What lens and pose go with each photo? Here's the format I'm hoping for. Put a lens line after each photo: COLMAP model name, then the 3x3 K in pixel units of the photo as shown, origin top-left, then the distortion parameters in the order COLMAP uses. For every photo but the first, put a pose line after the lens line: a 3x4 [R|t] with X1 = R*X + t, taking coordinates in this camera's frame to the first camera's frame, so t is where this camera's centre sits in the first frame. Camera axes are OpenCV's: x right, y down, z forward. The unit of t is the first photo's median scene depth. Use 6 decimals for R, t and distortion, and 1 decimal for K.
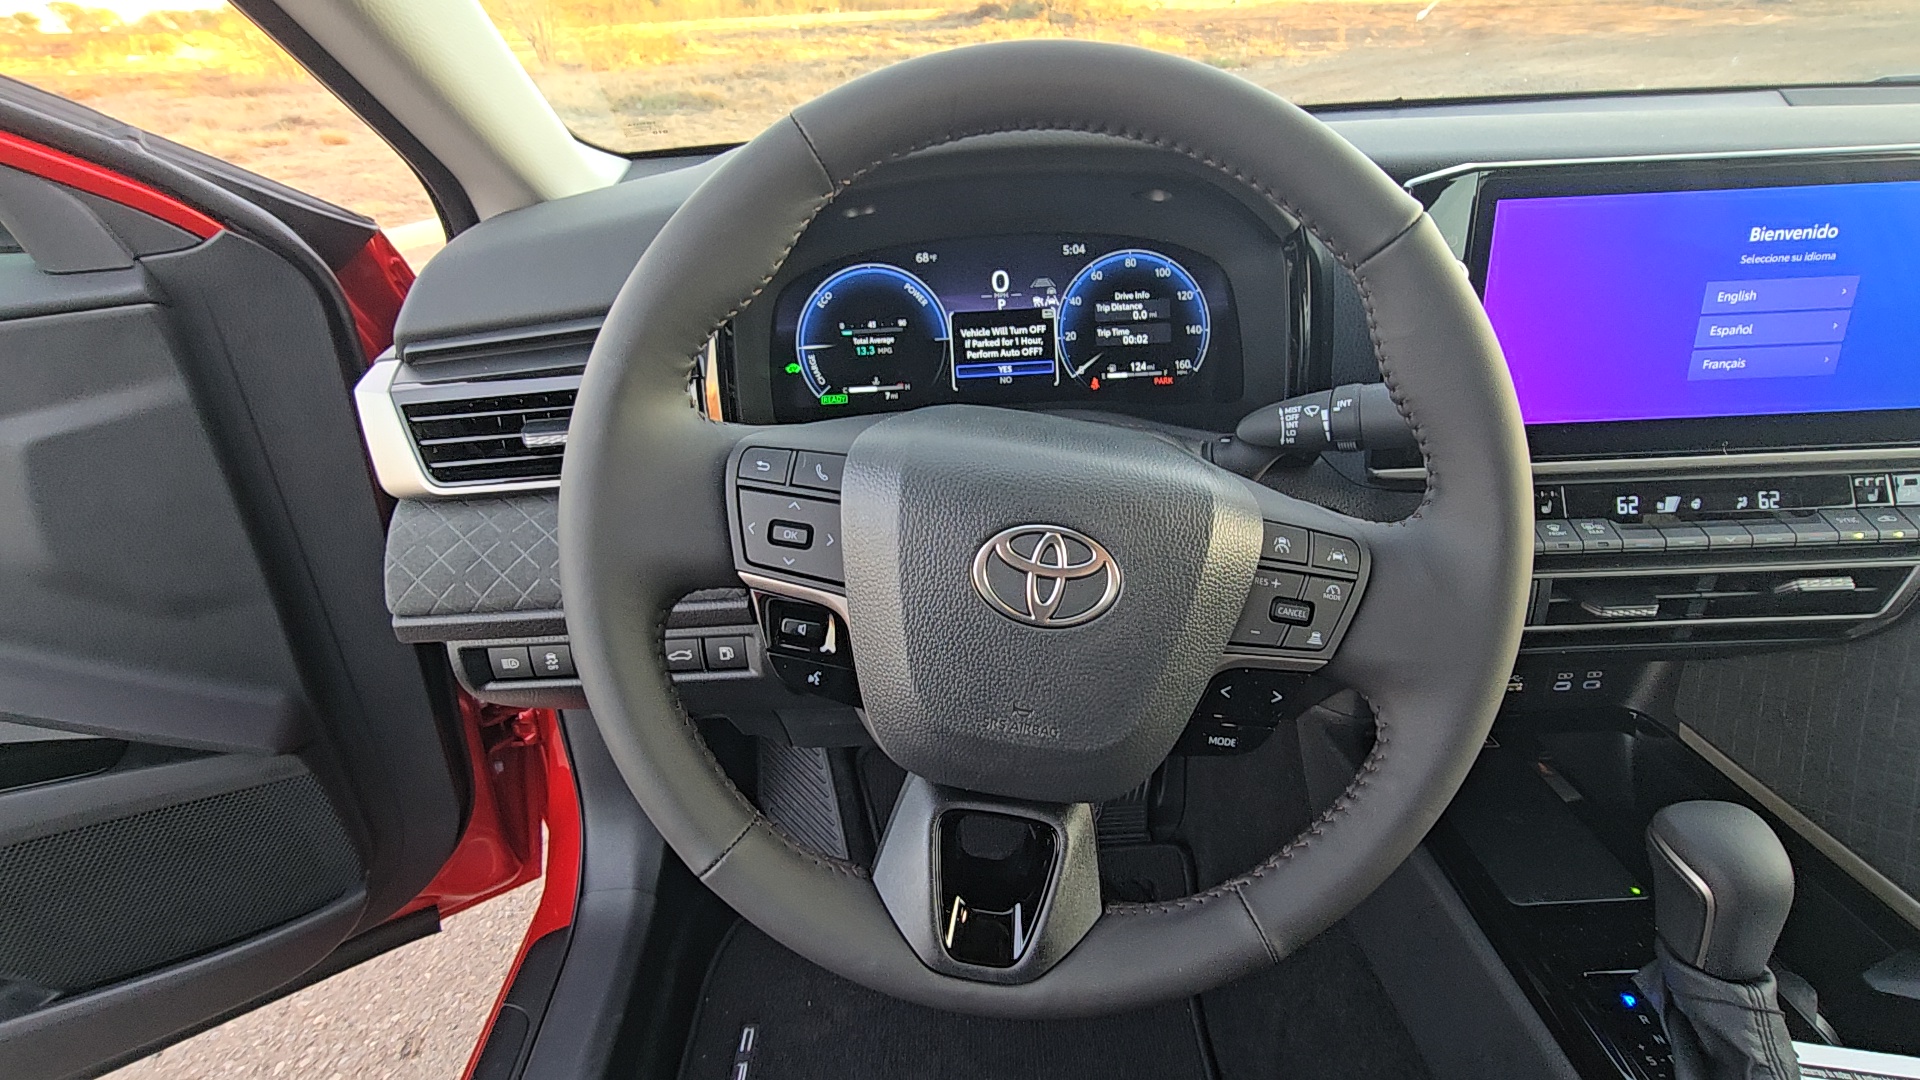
lens RADIAL K [[969.6, 0, 980.1], [0, 969.6, 547.8], [0, 0, 1]] dist [0.001503, -0.000269]
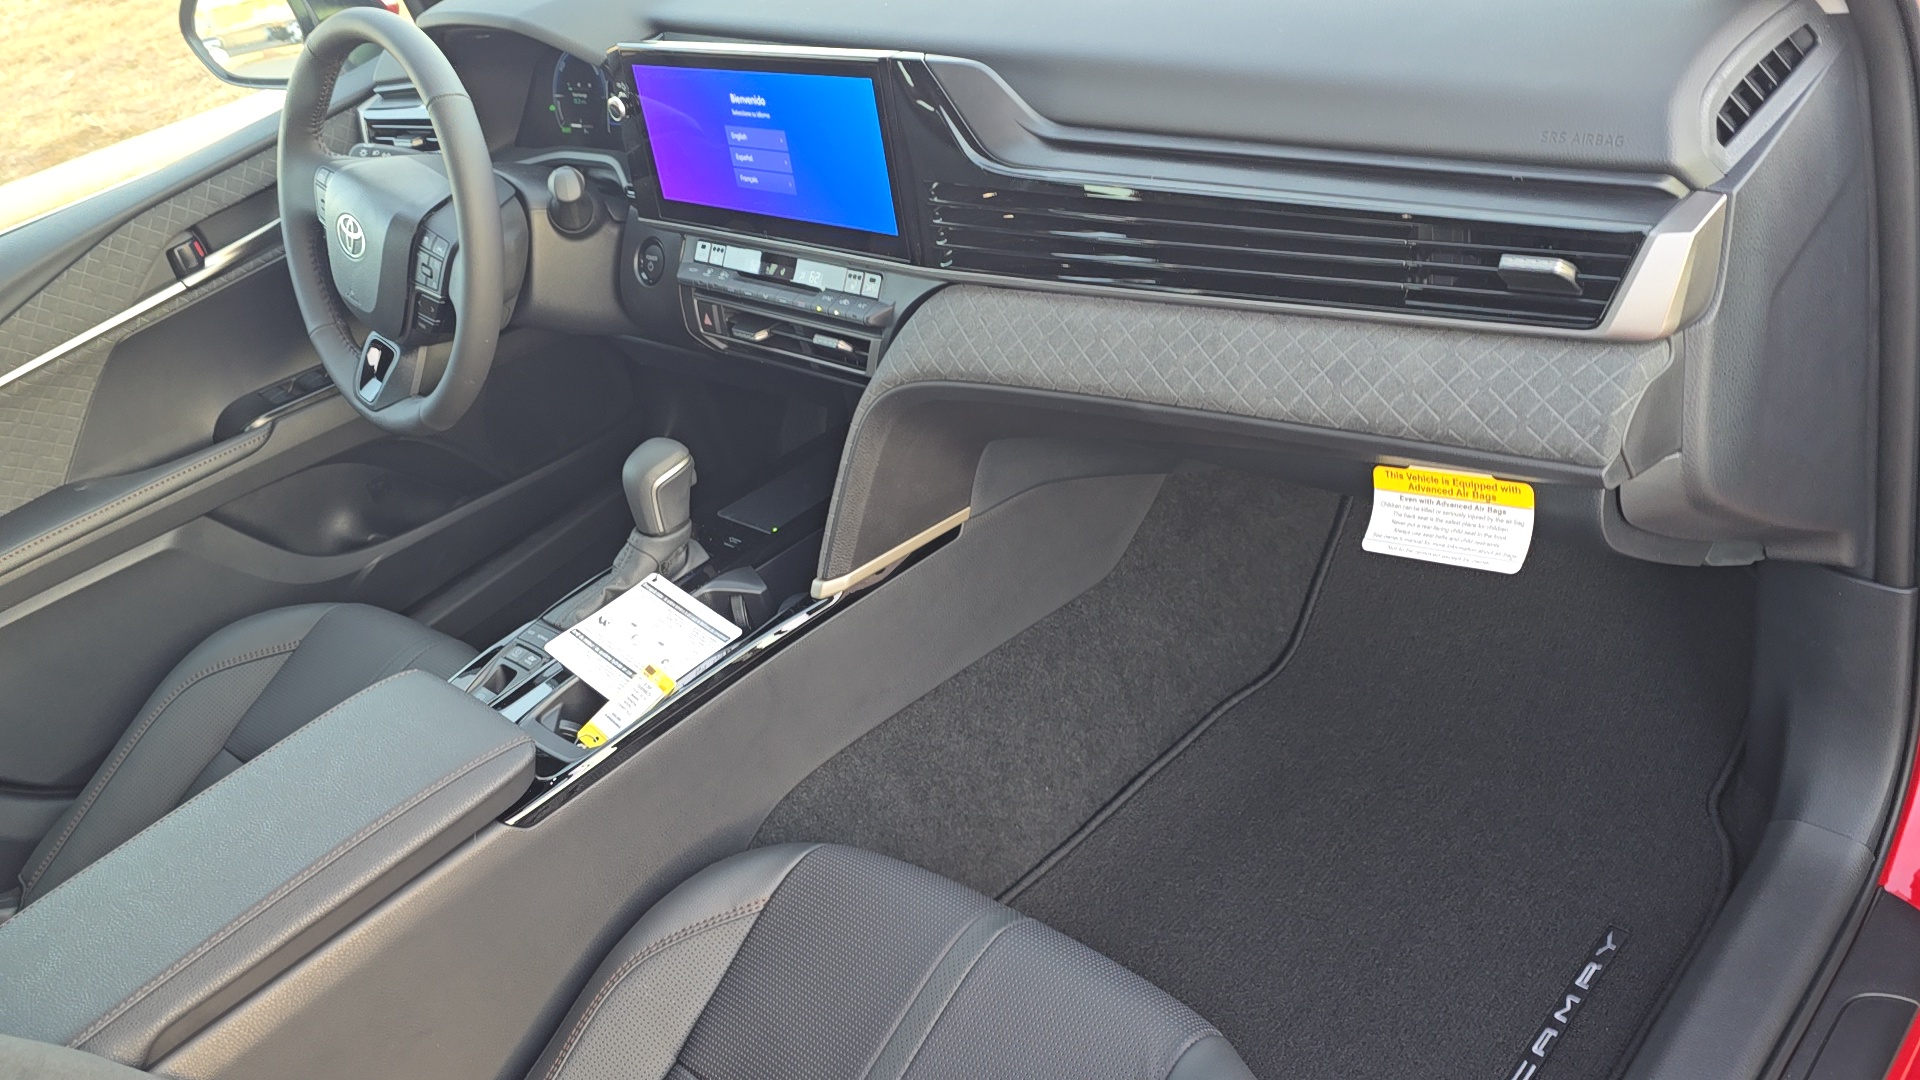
lens RADIAL K [[1584.9, 0, 953.6], [0, 1584.9, 530.6], [0, 0, 1]] dist [-0.013211, 0.005912]
pose [[0.710050, 0.268290, -0.651037, 2.599436], [-0.140164, 0.959920, 0.242709, -0.289344], [0.690060, -0.081084, 0.719196, -0.579219]]
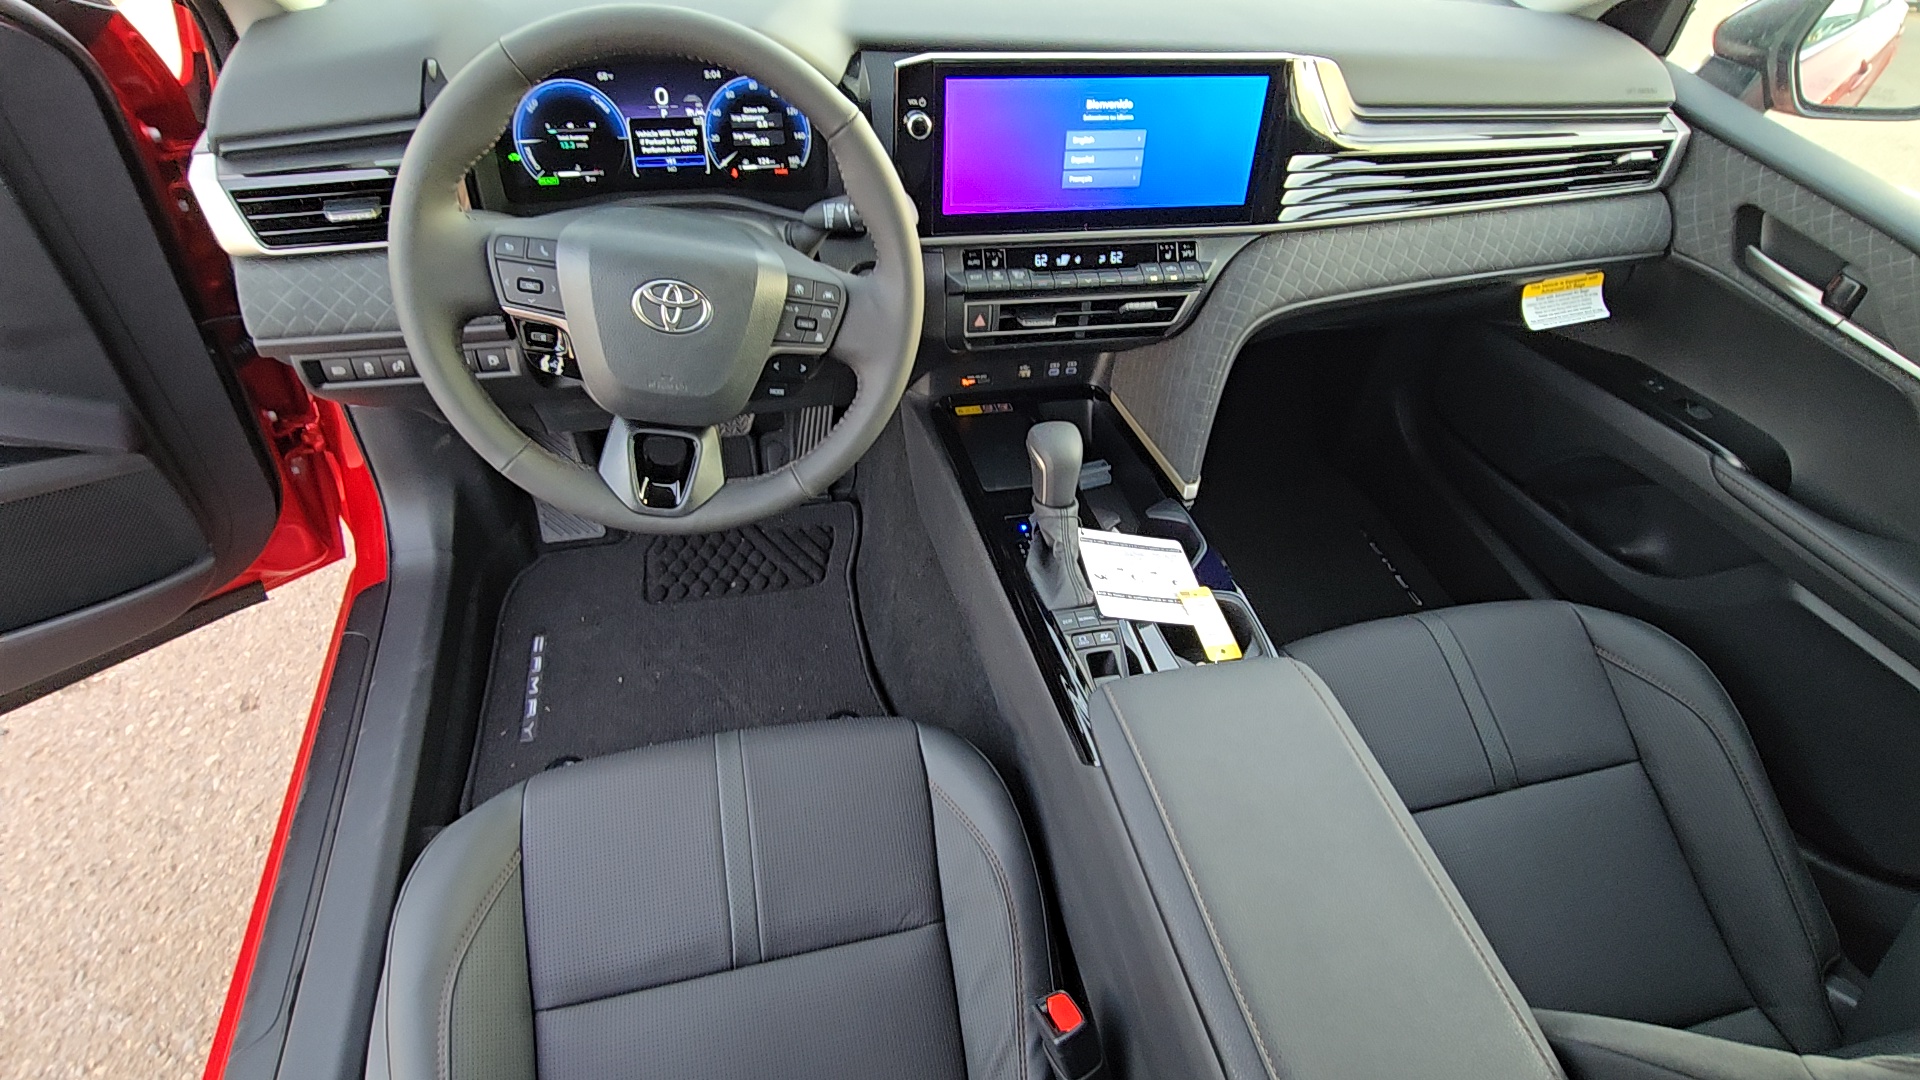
lens RADIAL K [[969.6, 0, 974.0], [0, 969.6, 540.8], [0, 0, 1]] dist [0.001503, -0.000269]
pose [[0.973731, -0.065296, 0.218140, 0.136509], [0.004989, 0.963891, 0.266251, -0.023163], [-0.227649, -0.258168, 0.938896, -0.744658]]
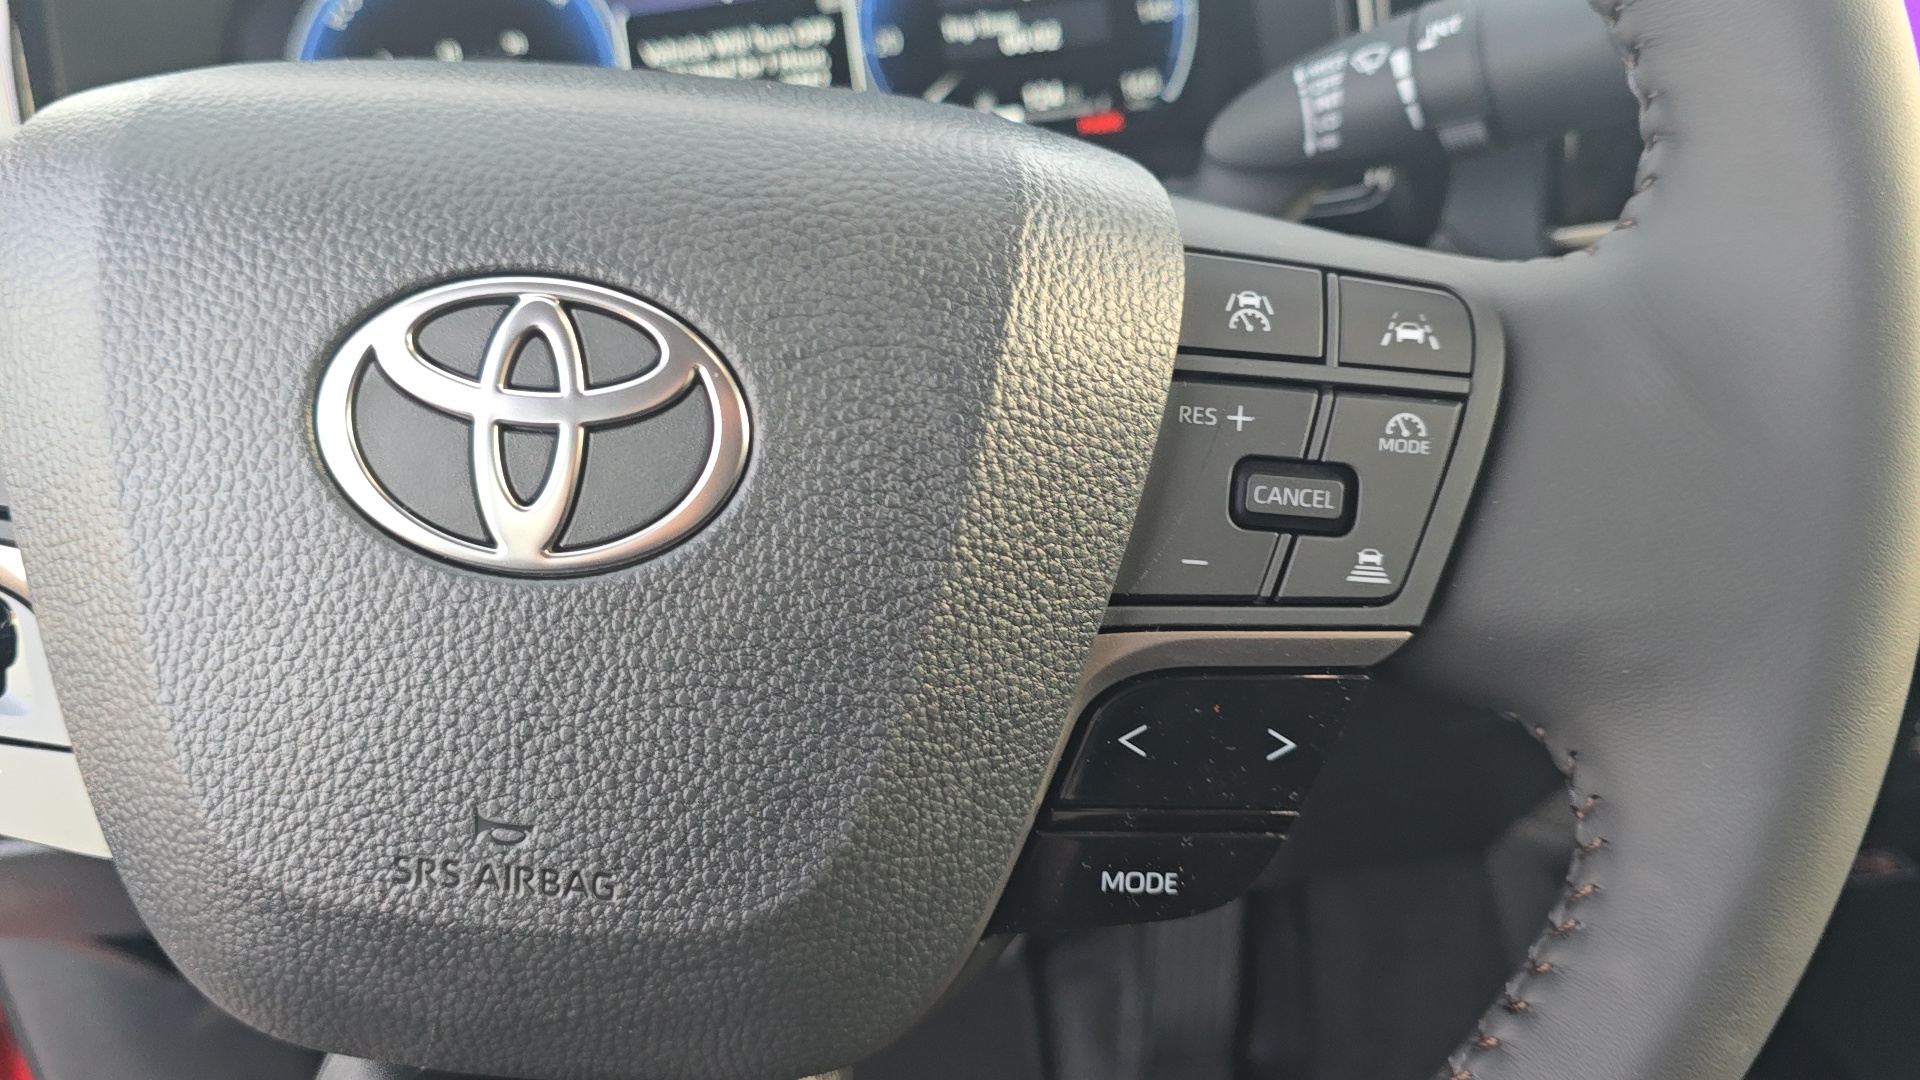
lens RADIAL K [[1685.5, 0, 1002.3], [0, 1685.5, 567.1], [0, 0, 1]] dist [-0.056244, 0.014683]
pose [[0.996699, -0.081151, 0.002154, 0.148669], [0.081165, 0.995670, -0.045313, 0.077712], [0.001532, 0.045338, 0.998971, 0.272475]]
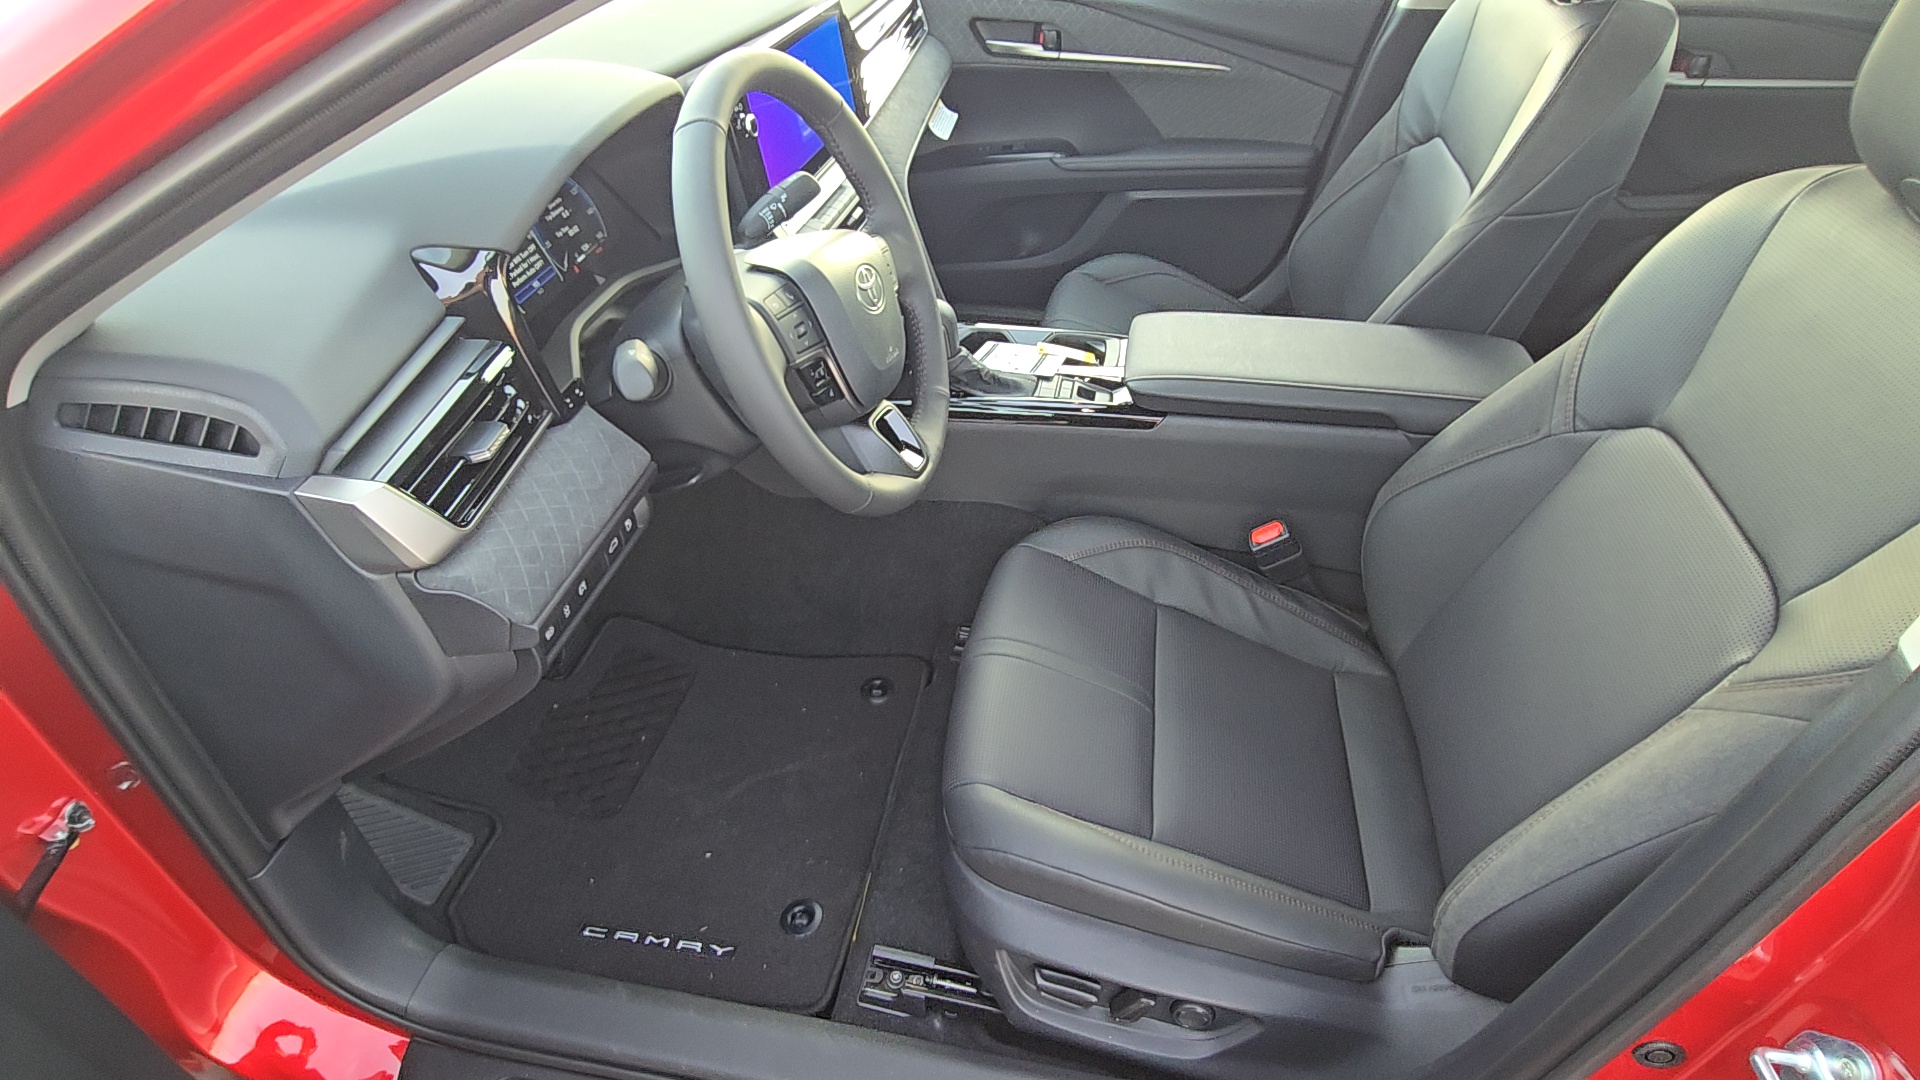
lens RADIAL K [[969.6, 0, 947.7], [0, 969.6, 556.1], [0, 0, 1]] dist [0.001503, -0.000269]
pose [[0.216821, -0.598522, 0.771207, -1.335079], [0.463227, 0.758475, 0.458407, -0.298801], [-0.859307, 0.257852, 0.441705, 0.009275]]
